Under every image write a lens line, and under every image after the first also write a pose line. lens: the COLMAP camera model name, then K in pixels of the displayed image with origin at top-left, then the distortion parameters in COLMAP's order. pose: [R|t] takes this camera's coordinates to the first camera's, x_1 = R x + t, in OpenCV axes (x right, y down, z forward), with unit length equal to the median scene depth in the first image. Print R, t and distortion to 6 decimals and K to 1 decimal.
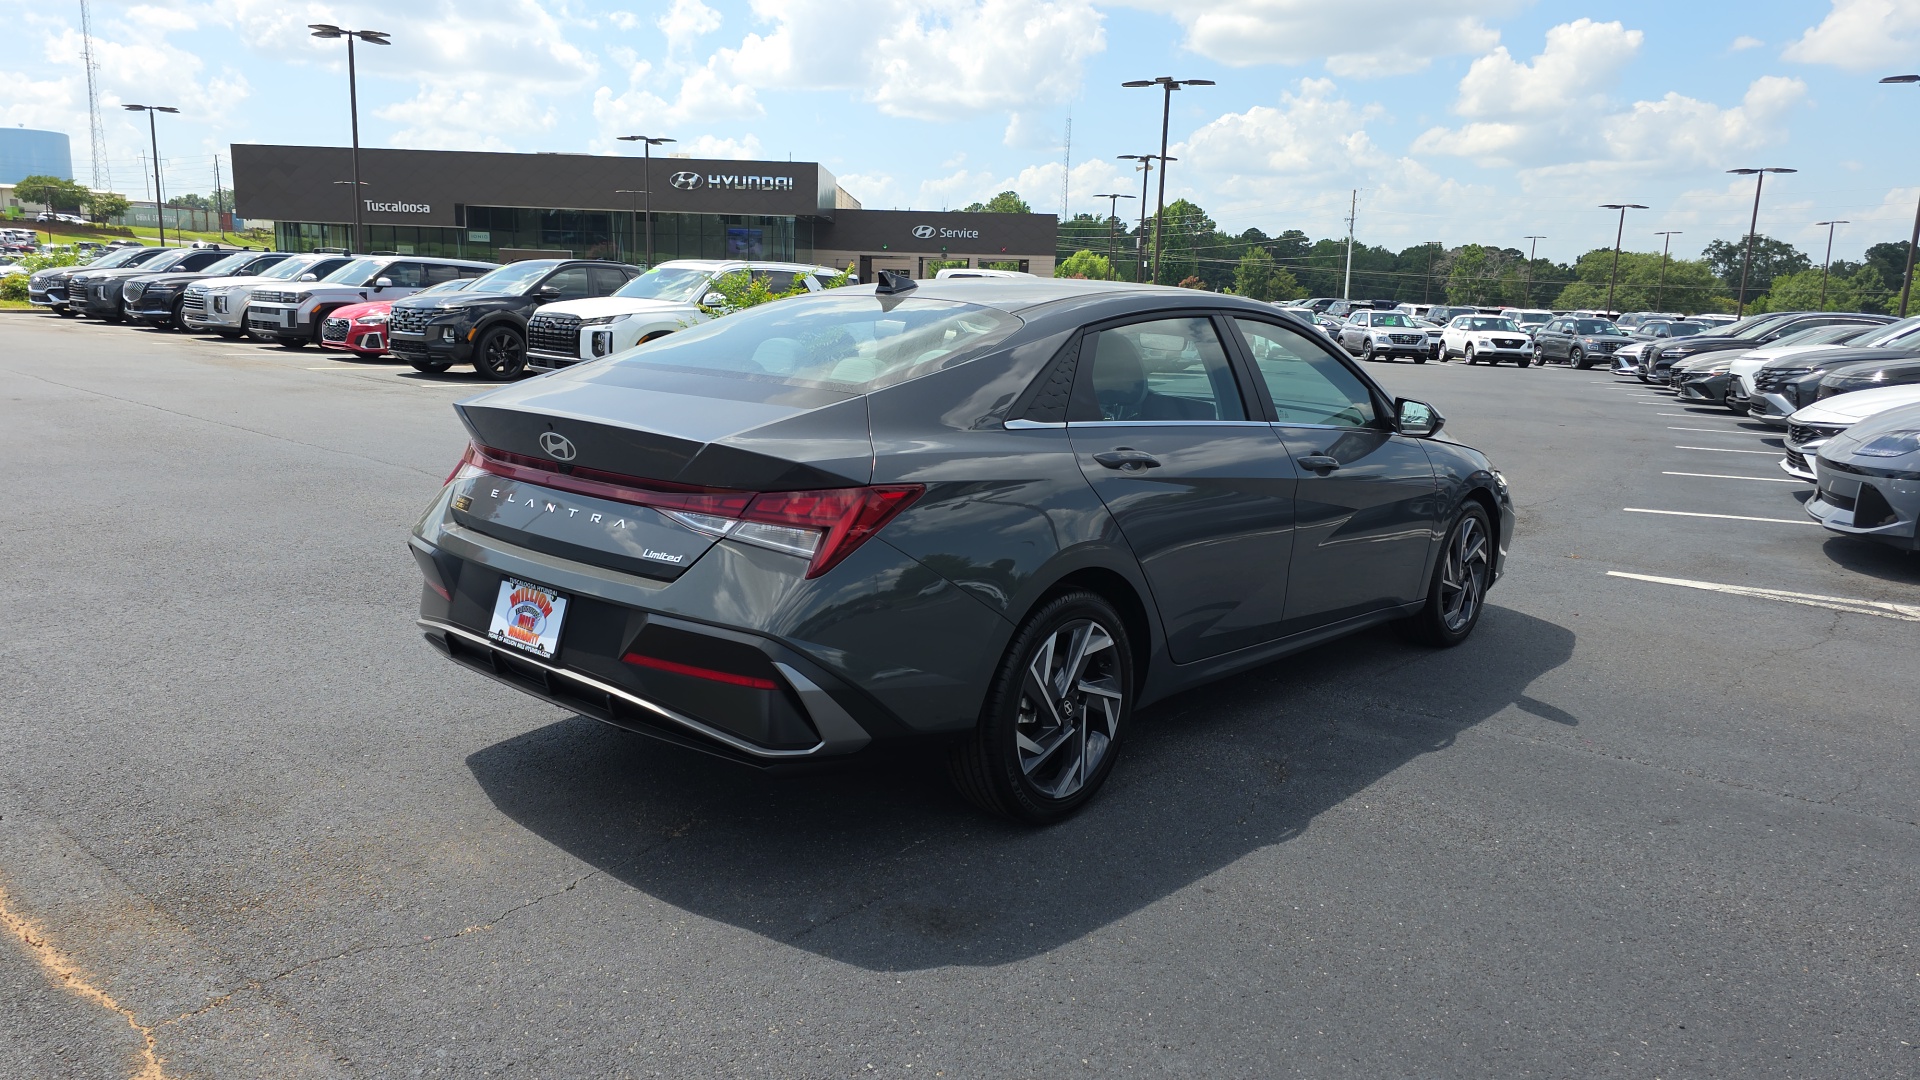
lens RADIAL K [[1345.4, 0, 886.4], [0, 1345.4, 546.3], [0, 0, 1]] dist [0.055011, -0.065924]
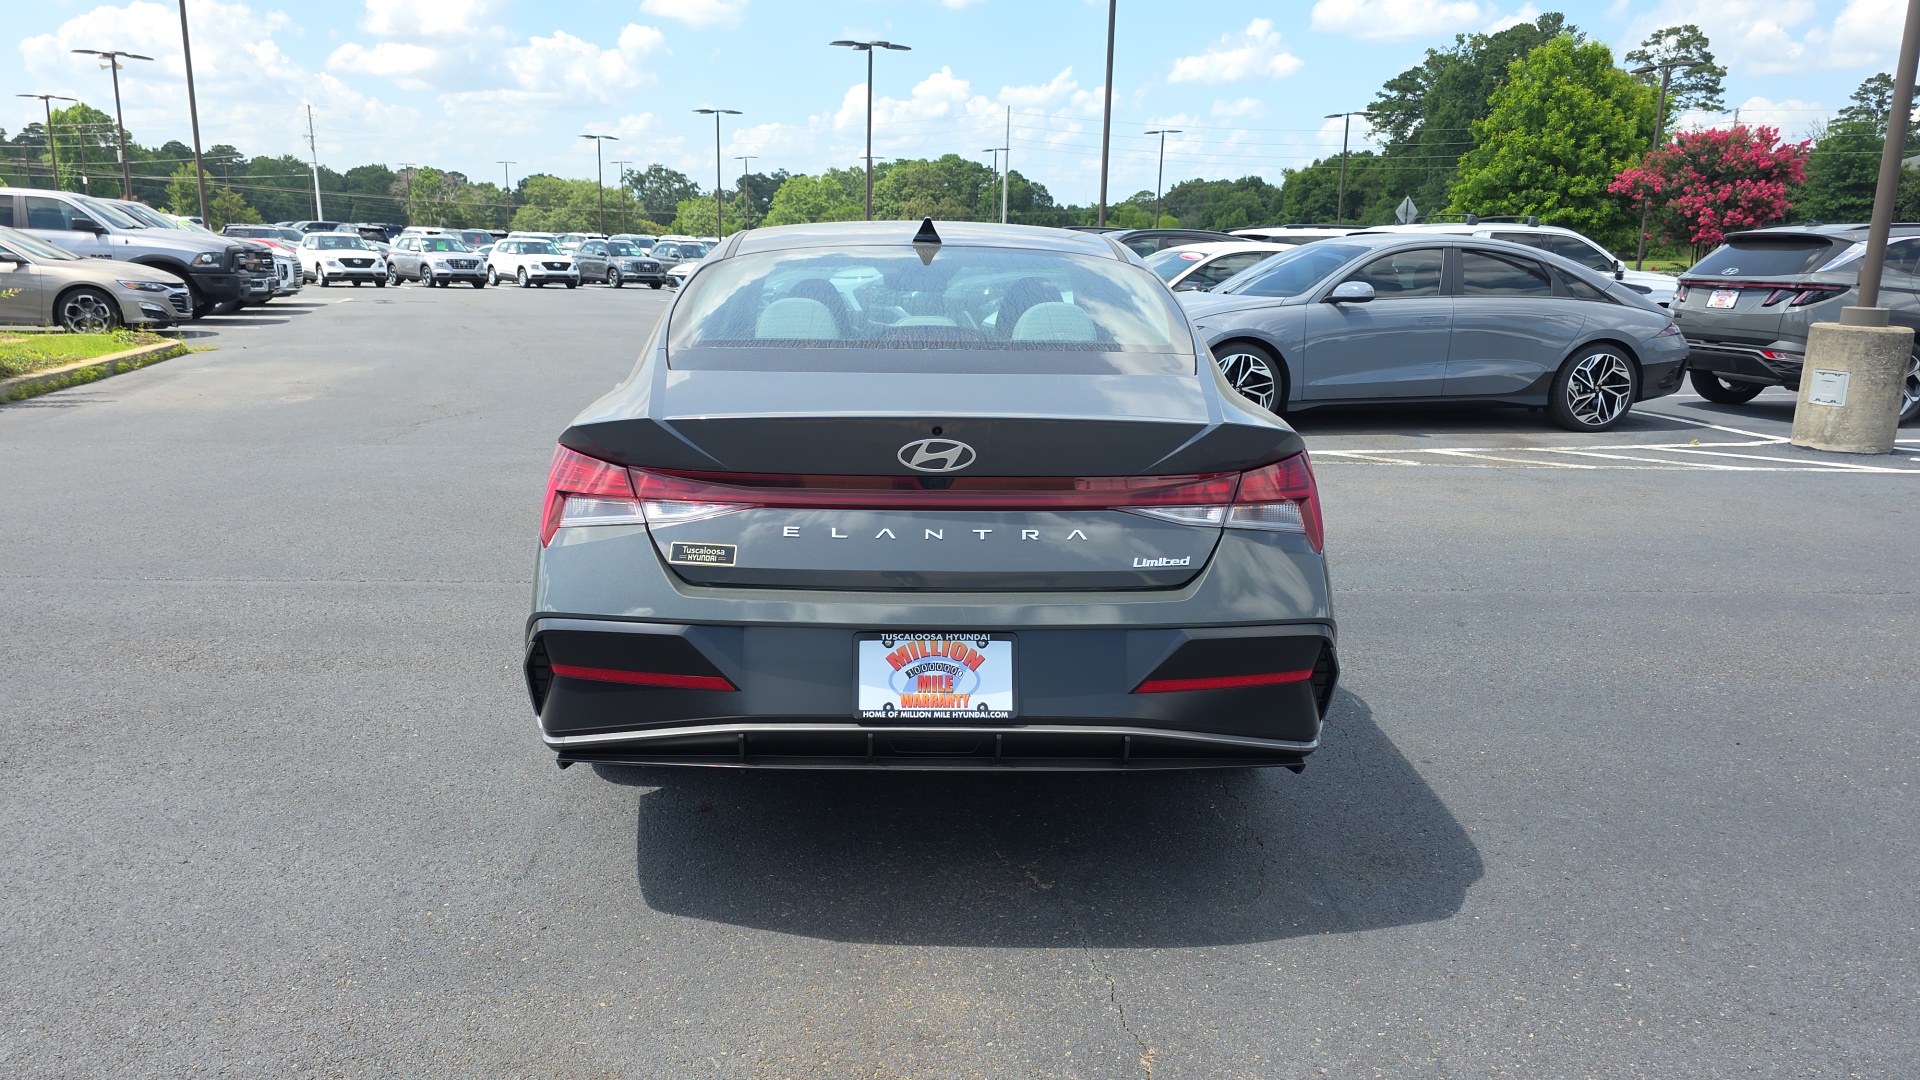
lens RADIAL K [[1317.7, 0, 960.0], [0, 1317.7, 540.0], [0, 0, 1]] dist [0.066714, -0.073218]
pose [[0.700327, -0.174123, 0.692259, -0.056853], [0.135795, 0.984581, 0.110273, -0.007928], [-0.700786, 0.016778, 0.713174, 0.033505]]
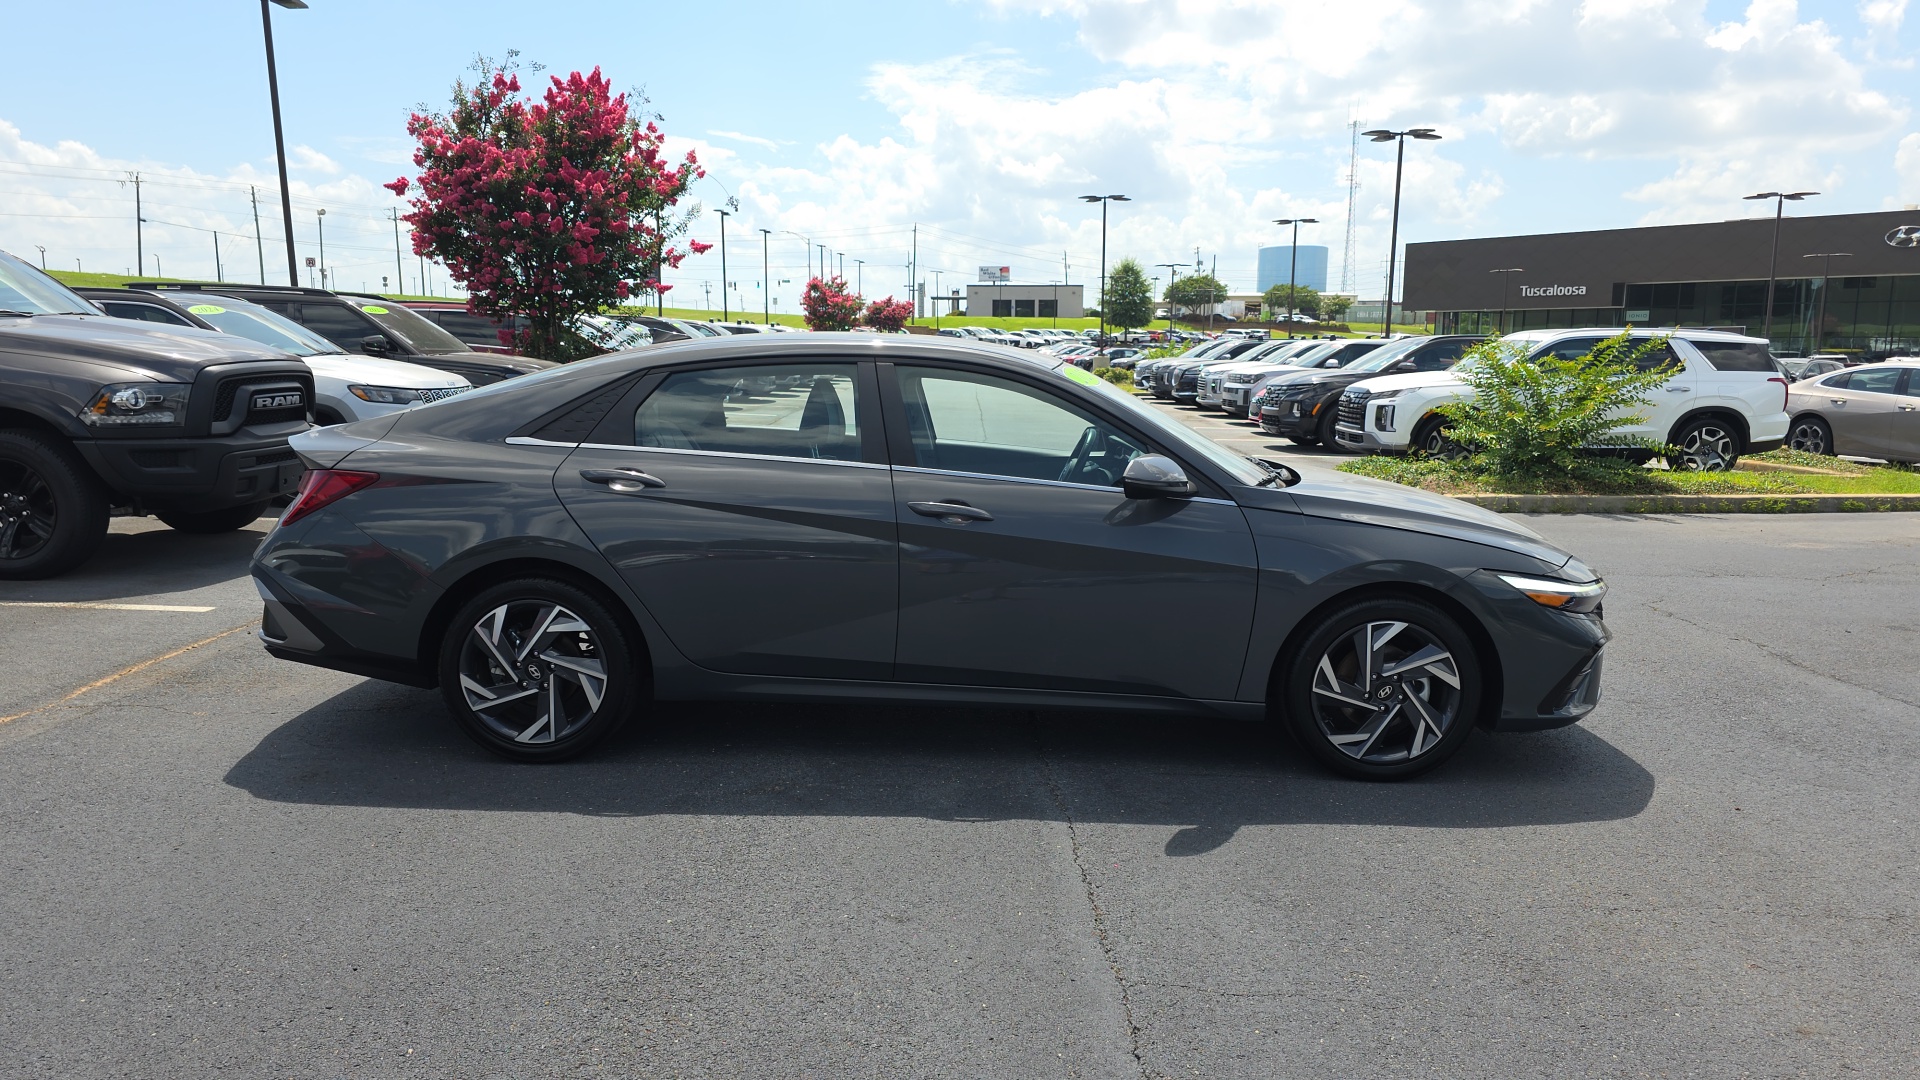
lens RADIAL K [[1348.6, 0, 960.0], [0, 1348.6, 540.0], [0, 0, 1]] dist [0.067908, -0.076423]
pose [[0.646782, 0.081004, -0.758361, 0.104796], [-0.133437, 0.991025, -0.007949, -0.003317], [0.750911, 0.106335, 0.651786, 0.036886]]
